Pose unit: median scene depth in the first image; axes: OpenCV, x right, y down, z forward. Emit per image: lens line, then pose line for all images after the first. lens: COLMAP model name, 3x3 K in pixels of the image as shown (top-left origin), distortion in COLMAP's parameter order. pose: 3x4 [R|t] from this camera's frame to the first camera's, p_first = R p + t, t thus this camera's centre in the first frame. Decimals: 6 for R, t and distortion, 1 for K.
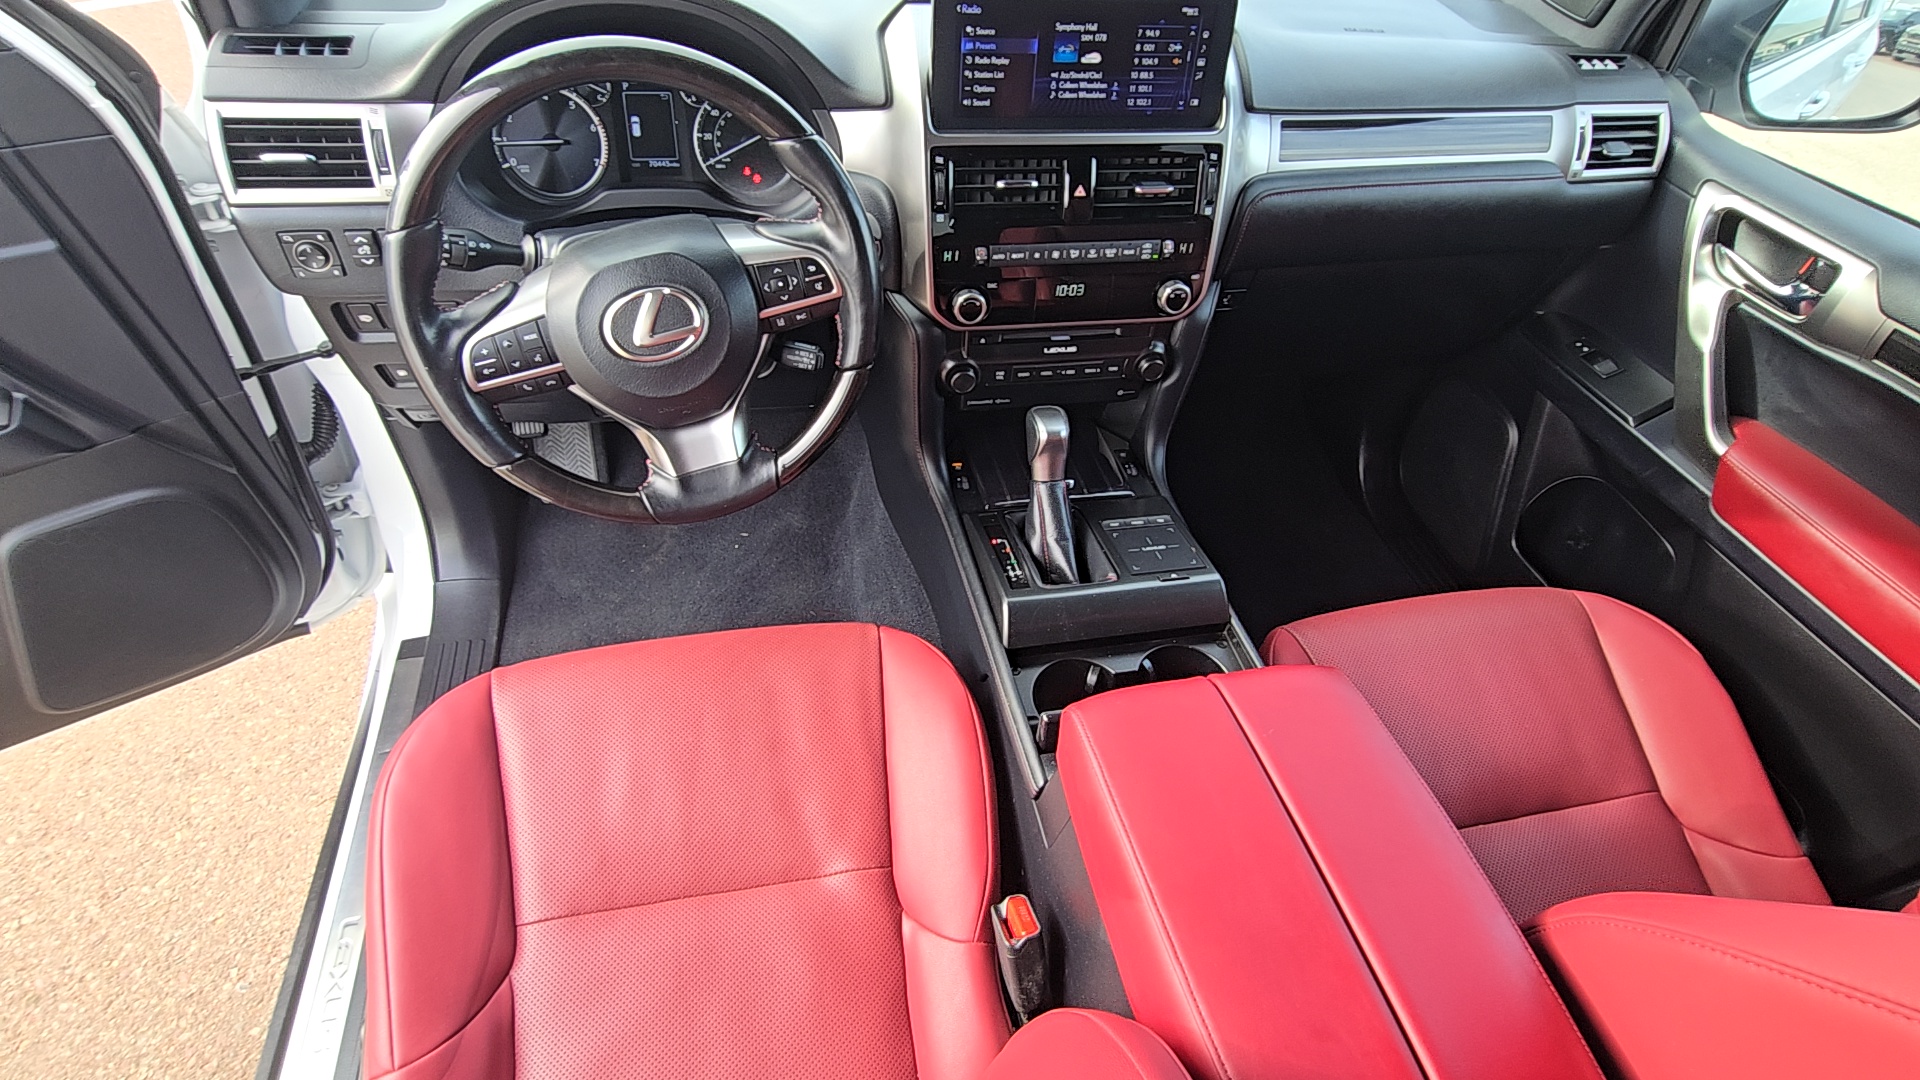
lens RADIAL K [[972.1, 0, 972.3], [0, 972.1, 546.8], [0, 0, 1]] dist [0.000644, 0.002419]
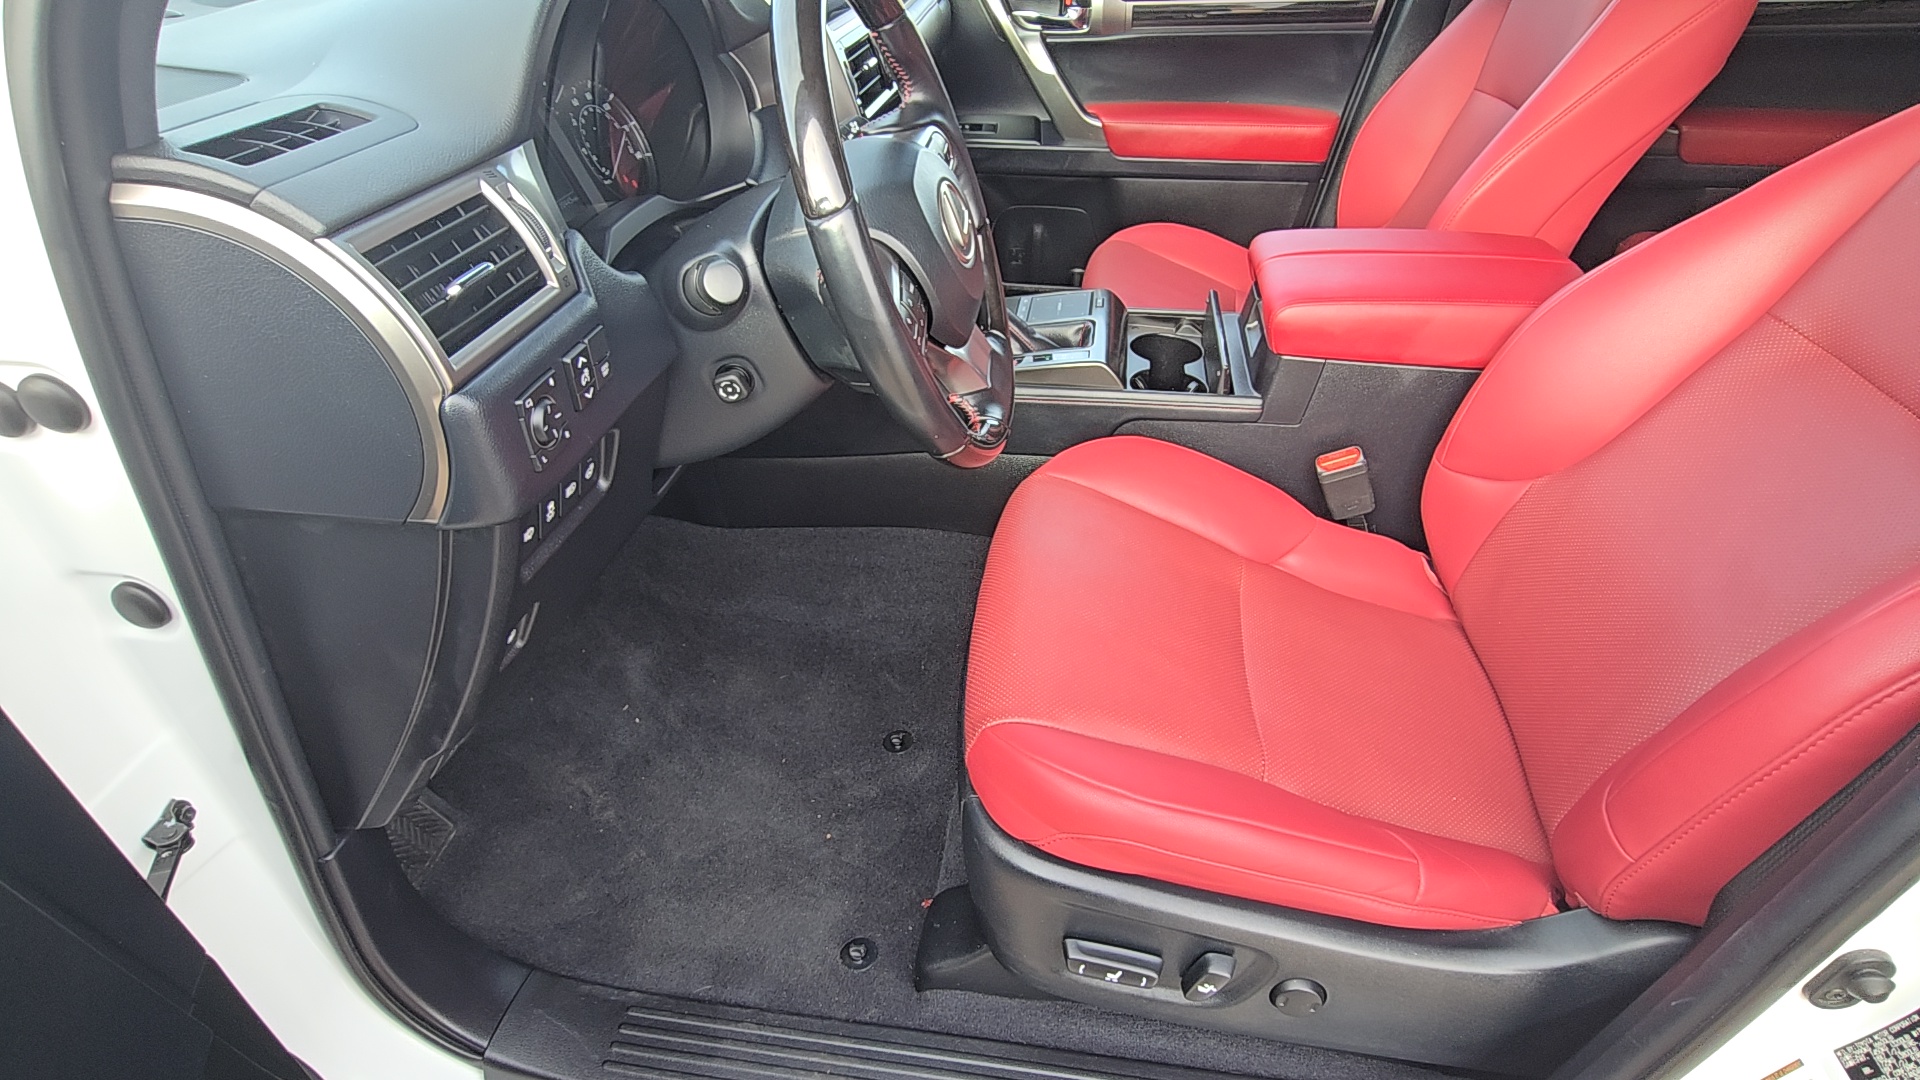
lens RADIAL K [[972.1, 0, 945.5], [0, 972.1, 541.9], [0, 0, 1]] dist [0.000644, 0.002419]
pose [[0.371277, -0.605283, 0.704121, -0.948668], [0.661973, 0.704311, 0.256393, -0.209667], [-0.651111, 0.370916, 0.662175, 0.405416]]
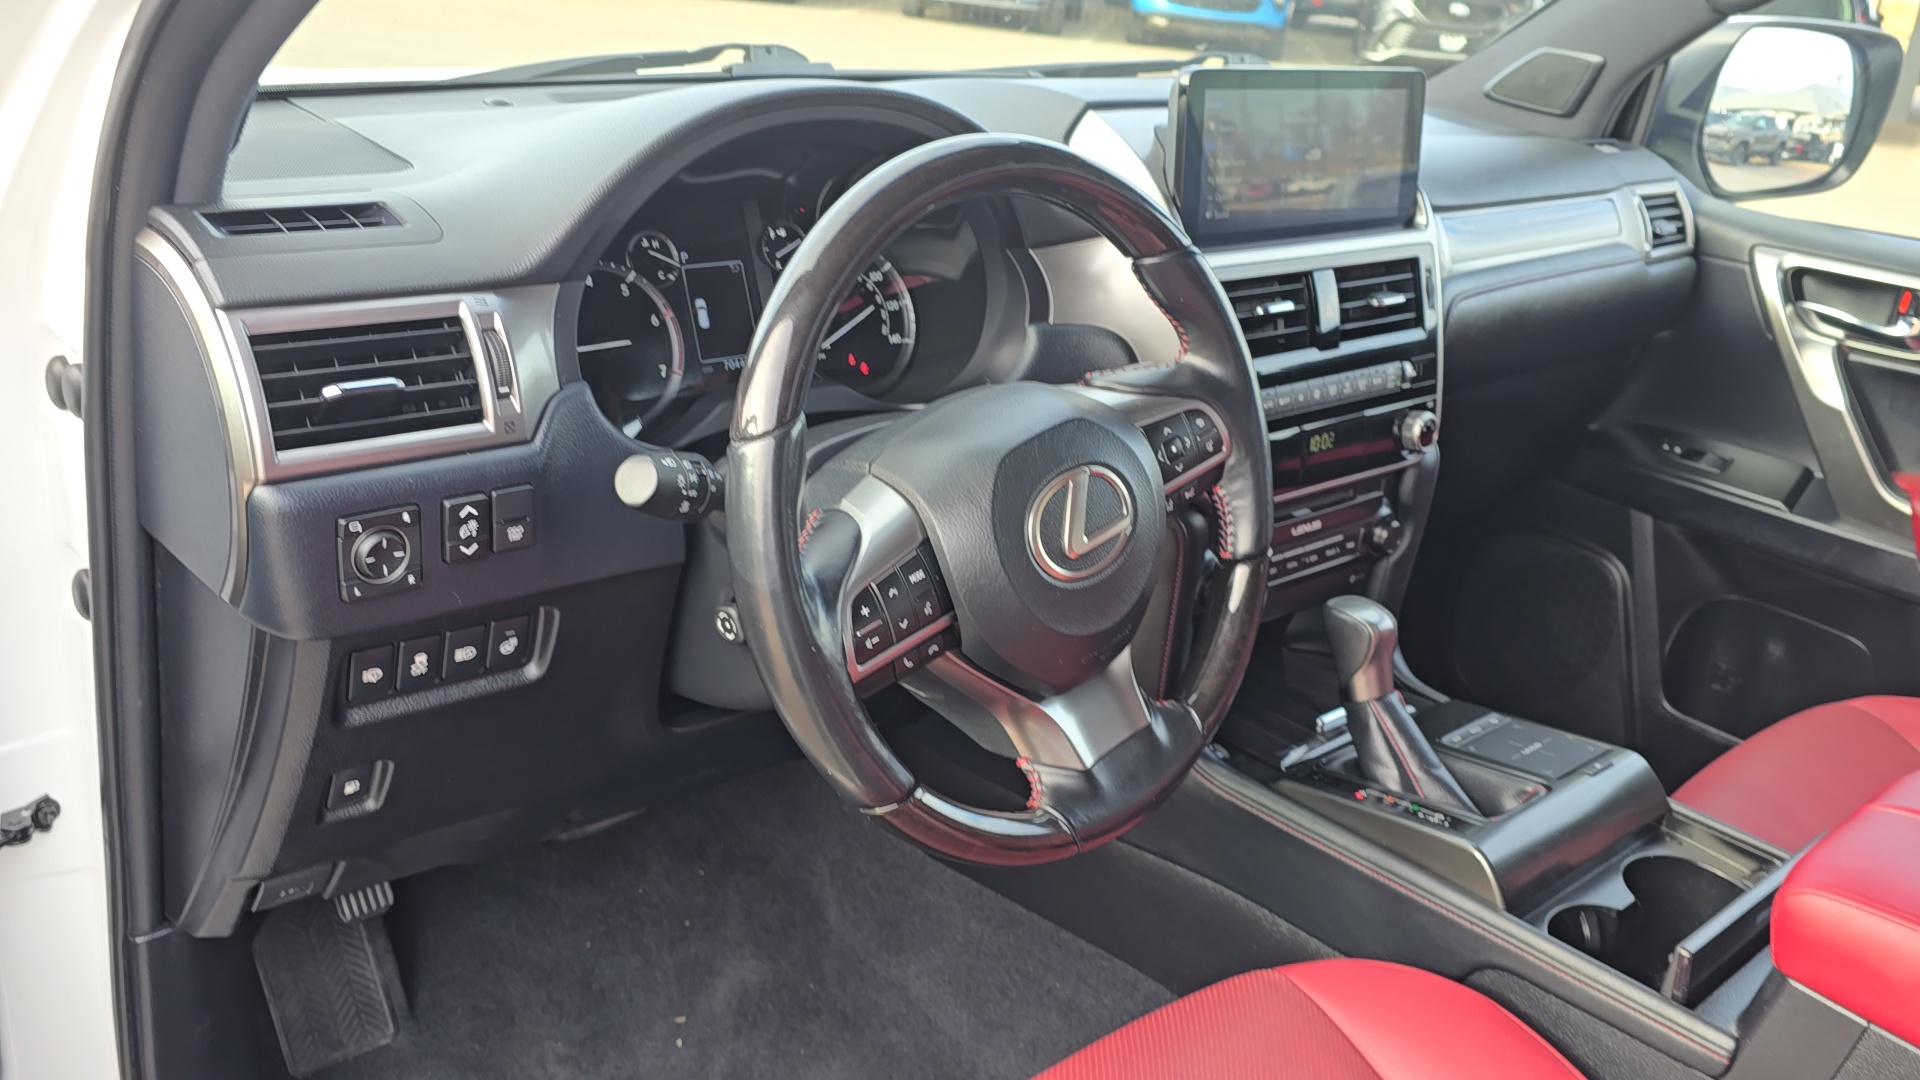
lens RADIAL K [[1597.1, 0, 968.9], [0, 1597.1, 543.2], [0, 0, 1]] dist [0.001639, -0.001619]
pose [[0.874476, -0.179530, 0.450623, -0.707542], [0.313054, 0.918497, -0.241579, 0.016756], [-0.370525, 0.352325, 0.859406, 0.084696]]
